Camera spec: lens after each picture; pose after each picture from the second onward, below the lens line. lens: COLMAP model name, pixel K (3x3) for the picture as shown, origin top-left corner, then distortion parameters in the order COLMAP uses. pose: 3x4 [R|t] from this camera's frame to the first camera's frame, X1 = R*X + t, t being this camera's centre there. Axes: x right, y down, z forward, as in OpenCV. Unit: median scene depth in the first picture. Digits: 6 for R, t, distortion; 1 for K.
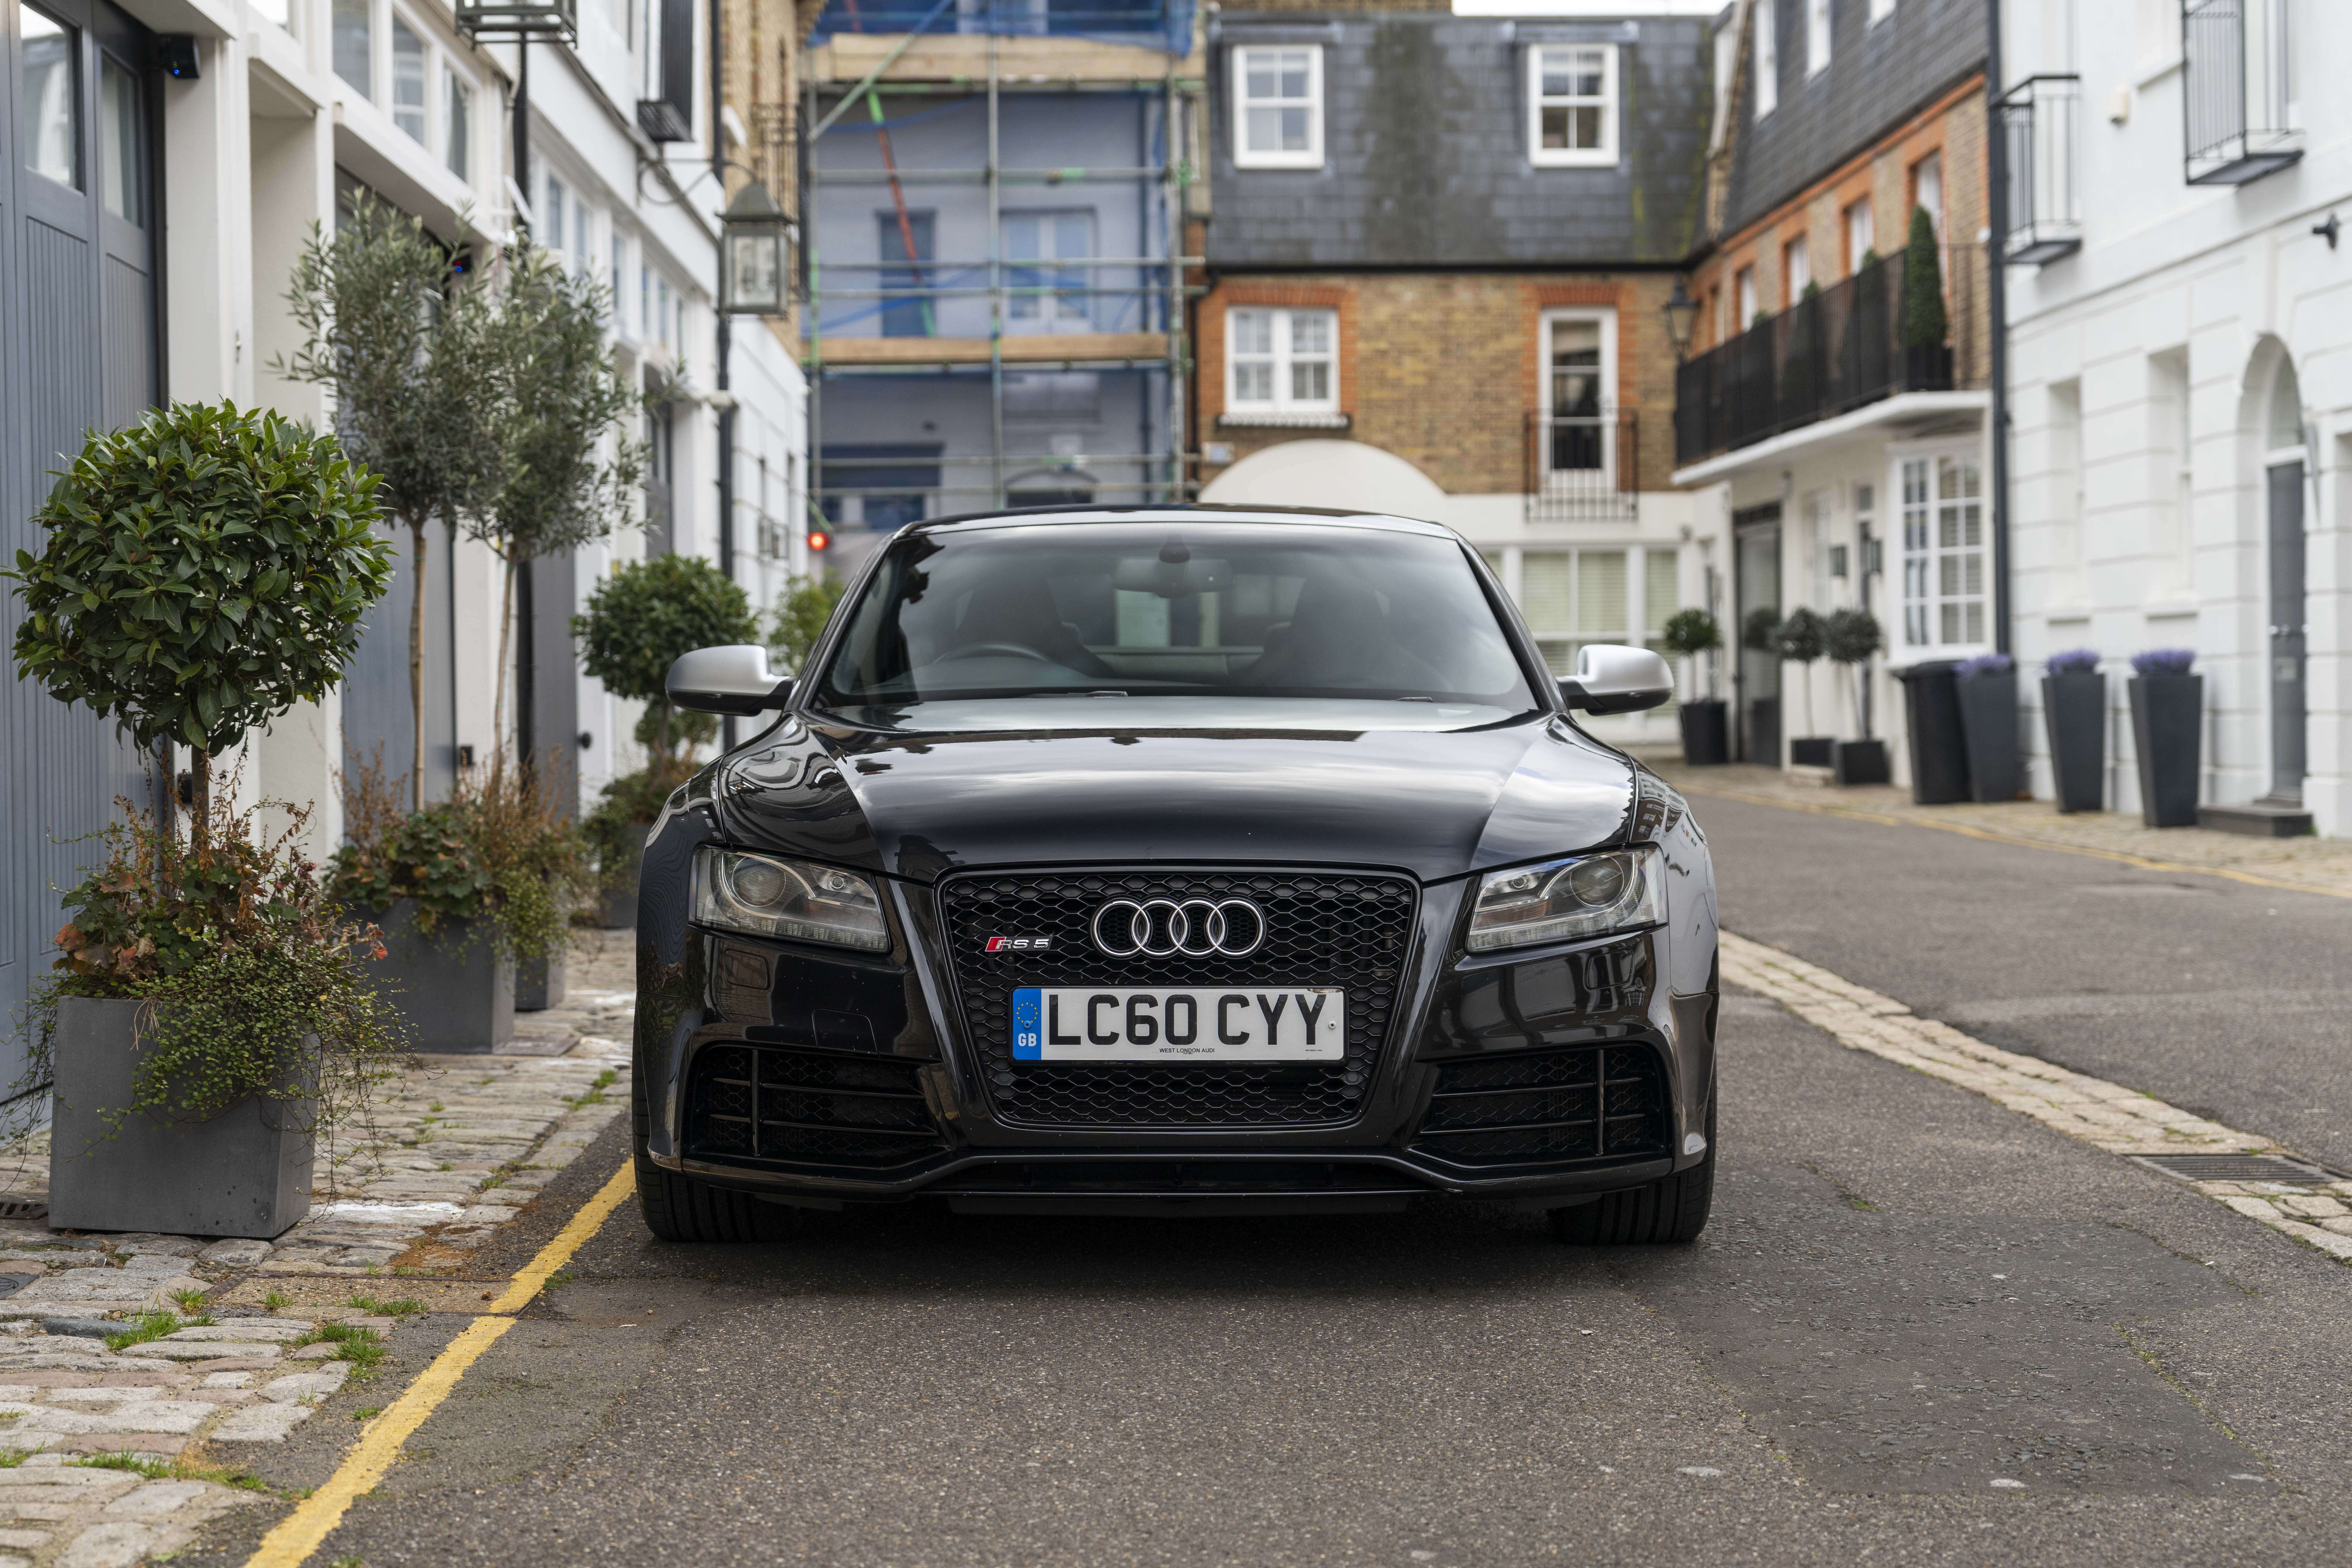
lens RADIAL K [[3938.0, 0, 1197.2], [0, 3938.0, 786.6], [0, 0, 1]] dist [0.012907, 0.018162]
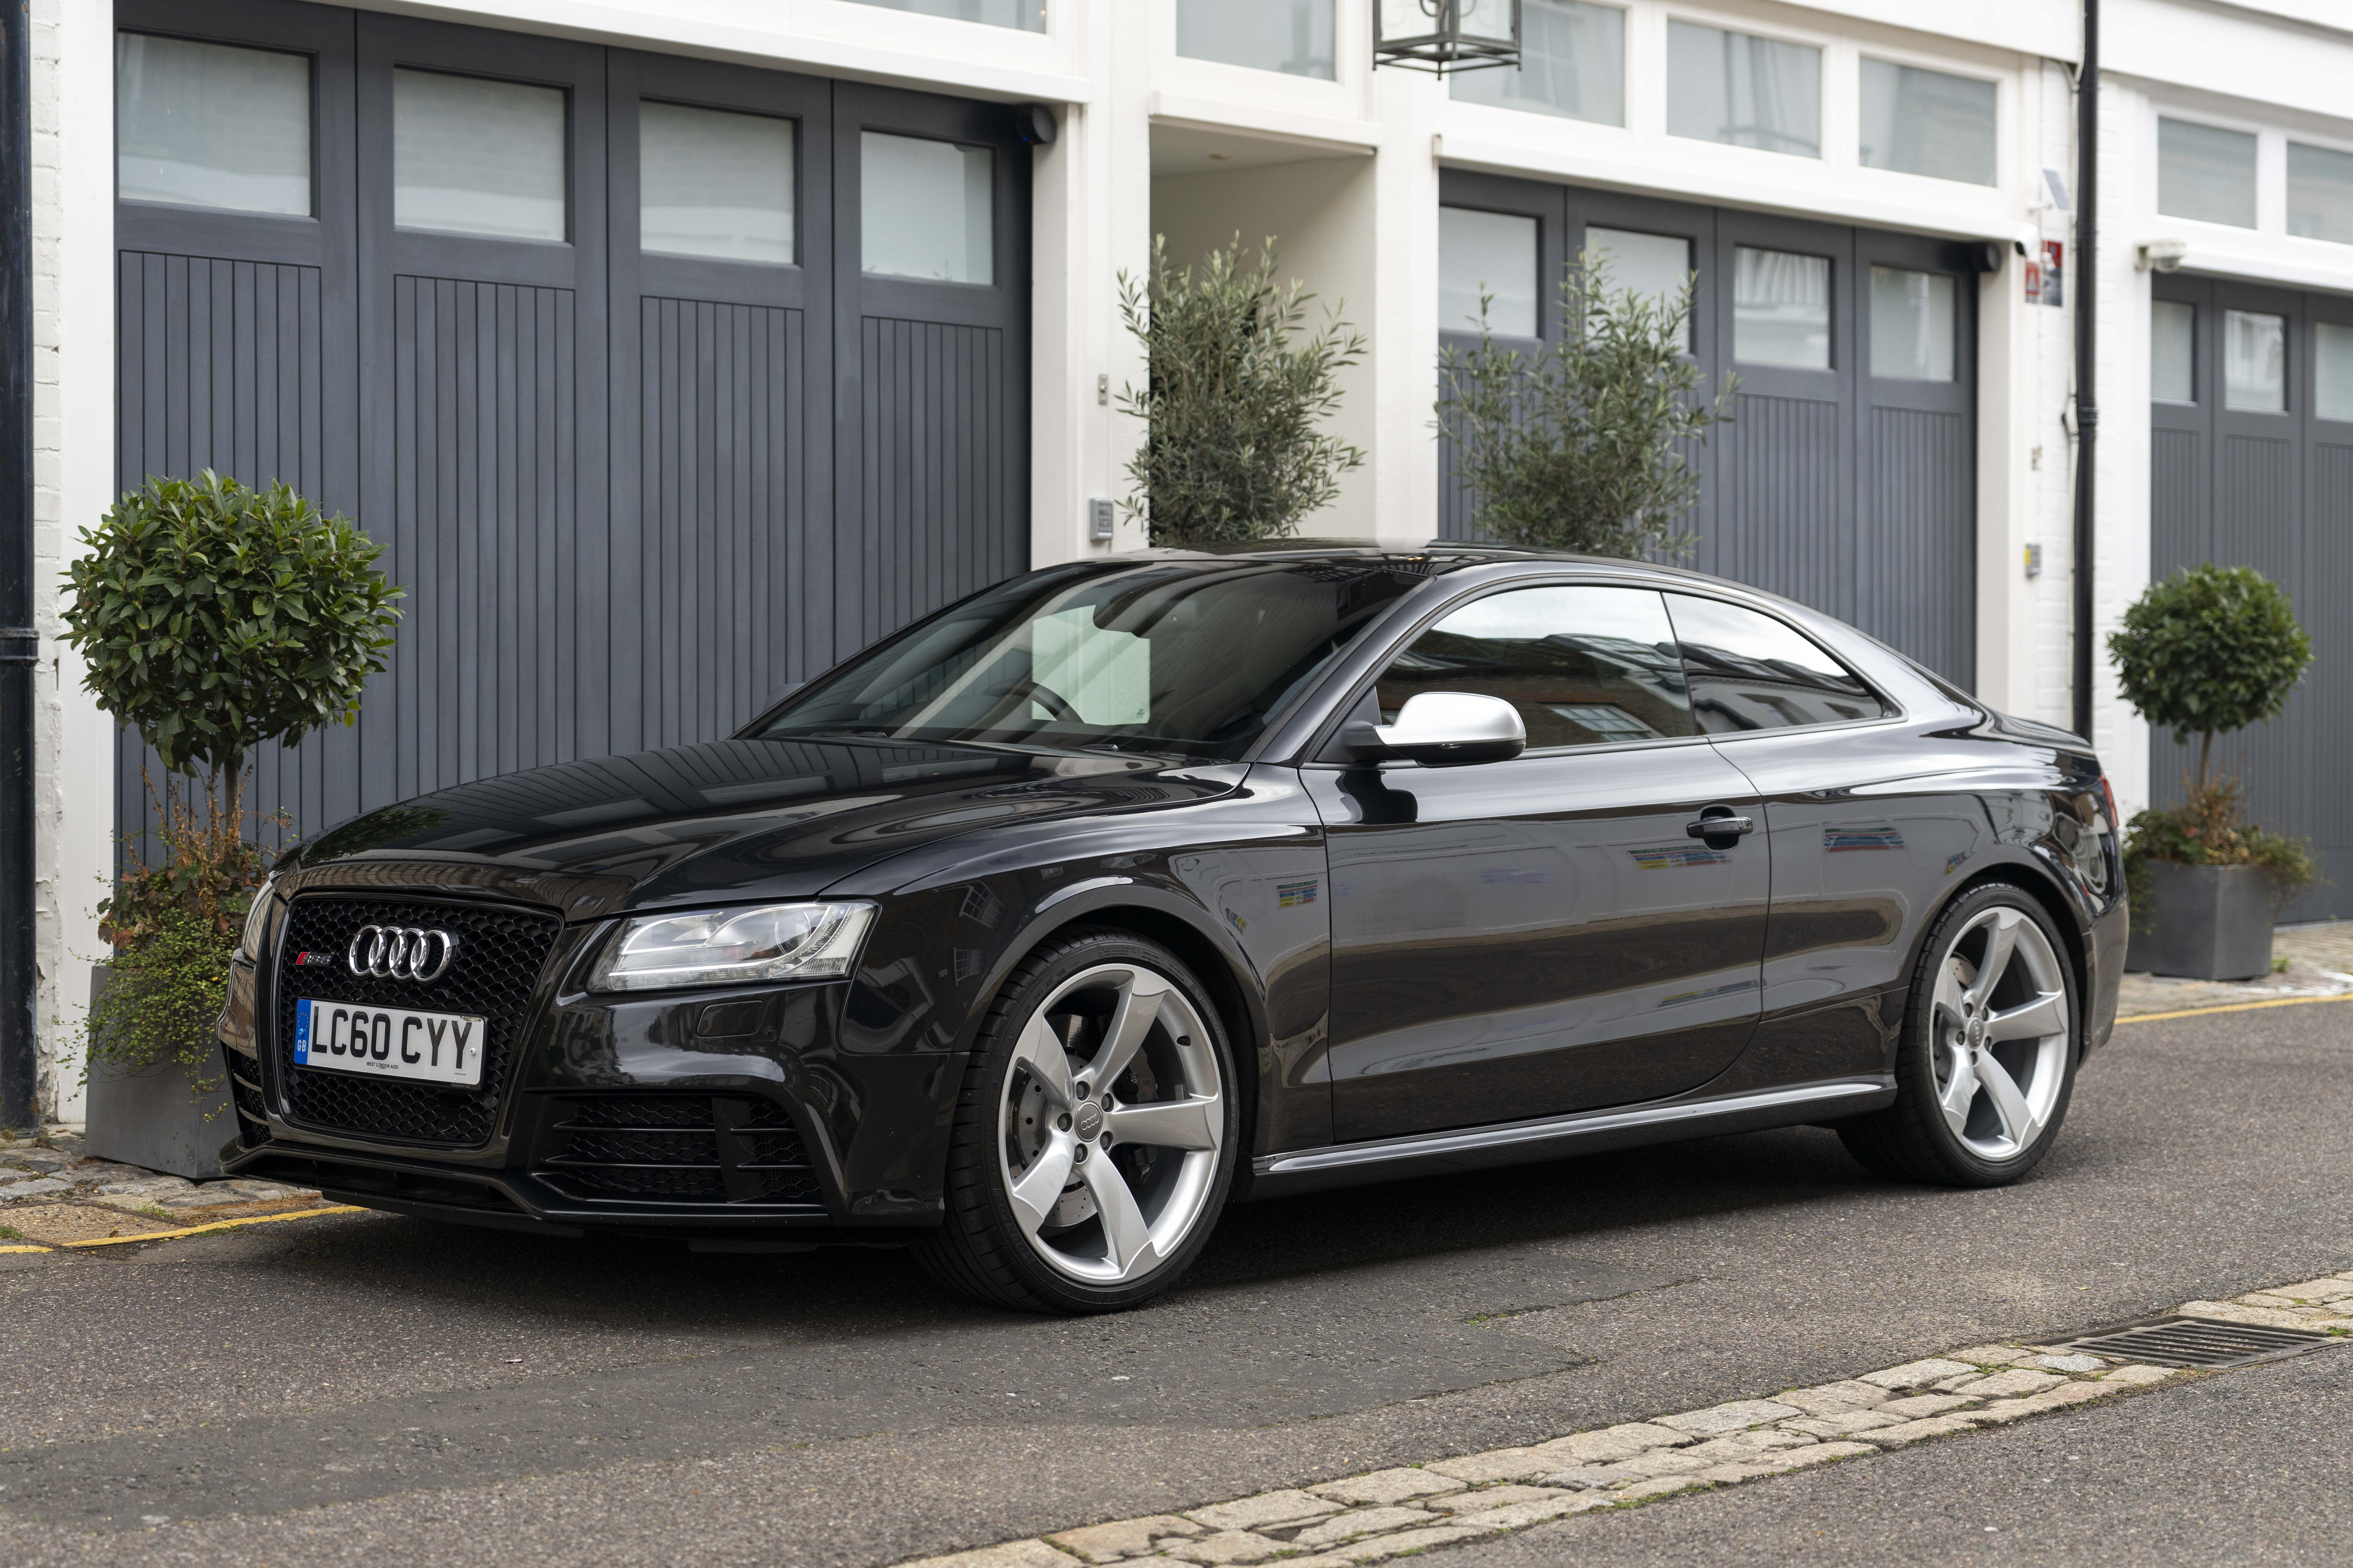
lens RADIAL K [[4282.7, 0, 1176.5], [0, 4282.7, 784.0], [0, 0, 1]] dist [0.045481, 0.103027]
pose [[0.730041, 0.028702, -0.682800, 0.662429], [-0.030179, 0.999497, 0.009748, -0.019603], [0.682736, 0.013490, 0.730540, 0.198080]]
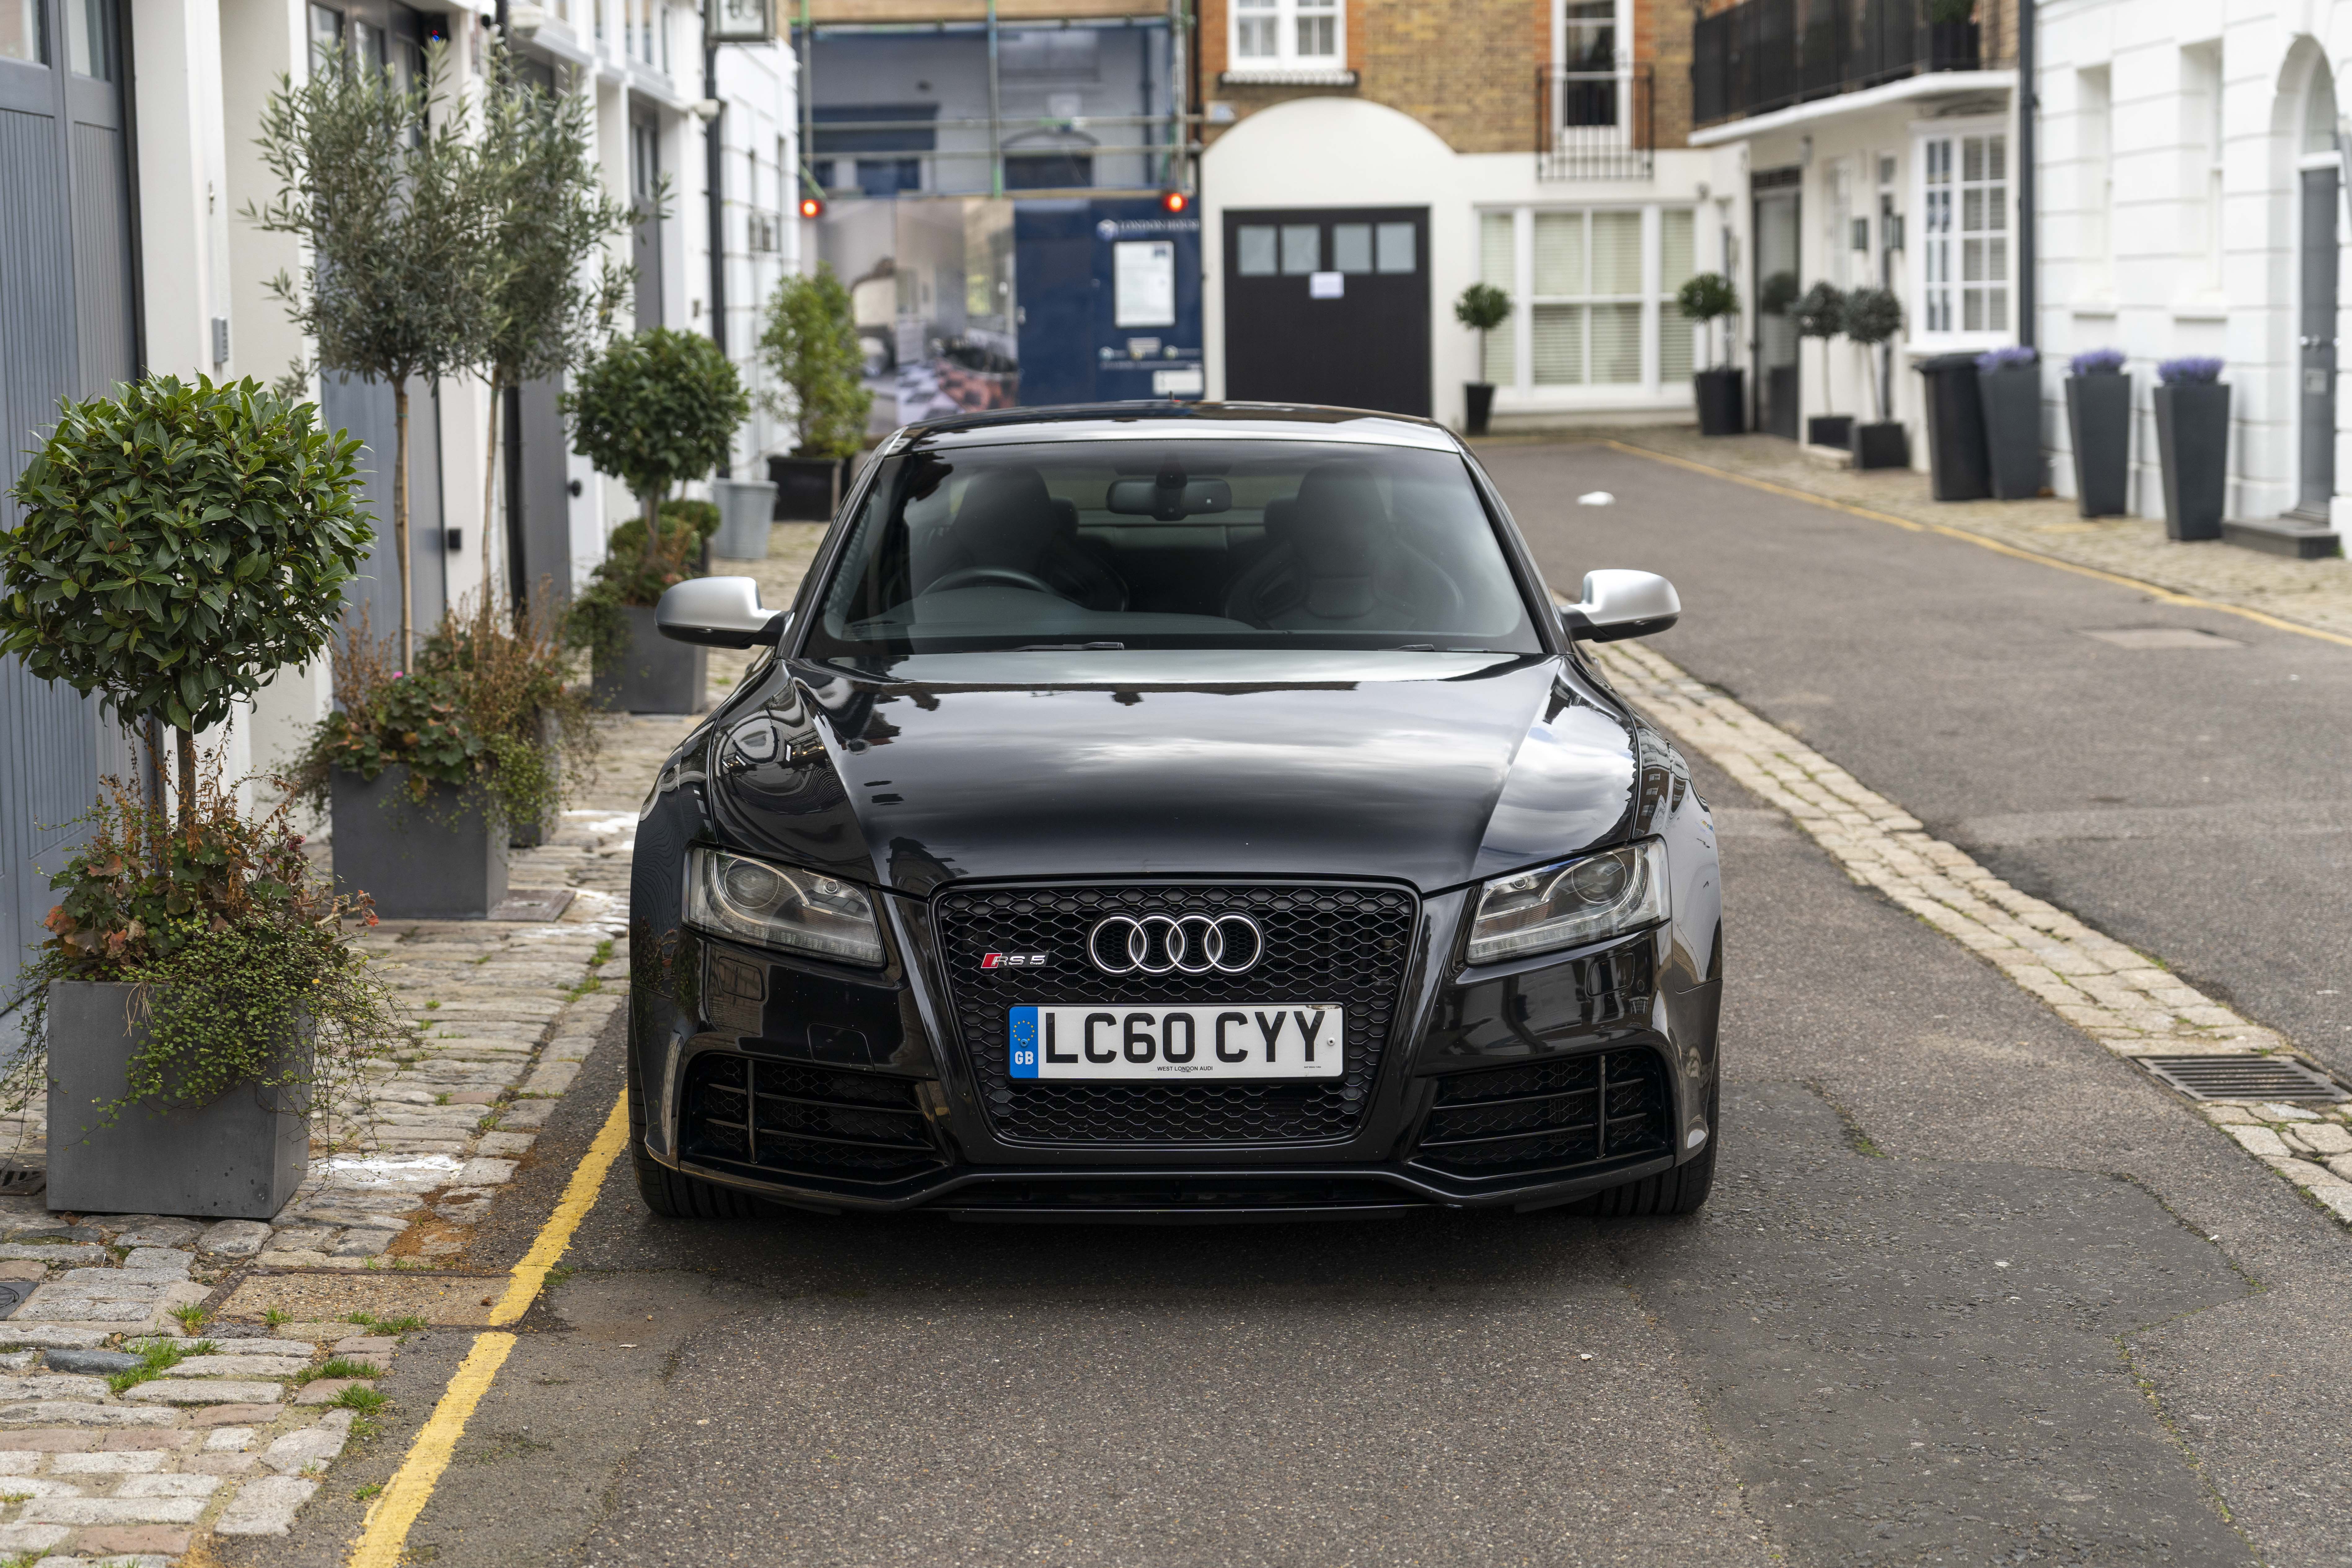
lens RADIAL K [[4010.9, 0, 1176.0], [0, 4010.9, 784.0], [0, 0, 1]] dist [0.009731, 0.023713]
pose [[0.999964, -0.004812, -0.006969, 0.001761], [0.005438, 0.995677, 0.092720, -0.067924], [0.006493, -0.092755, 0.995668, -0.000569]]
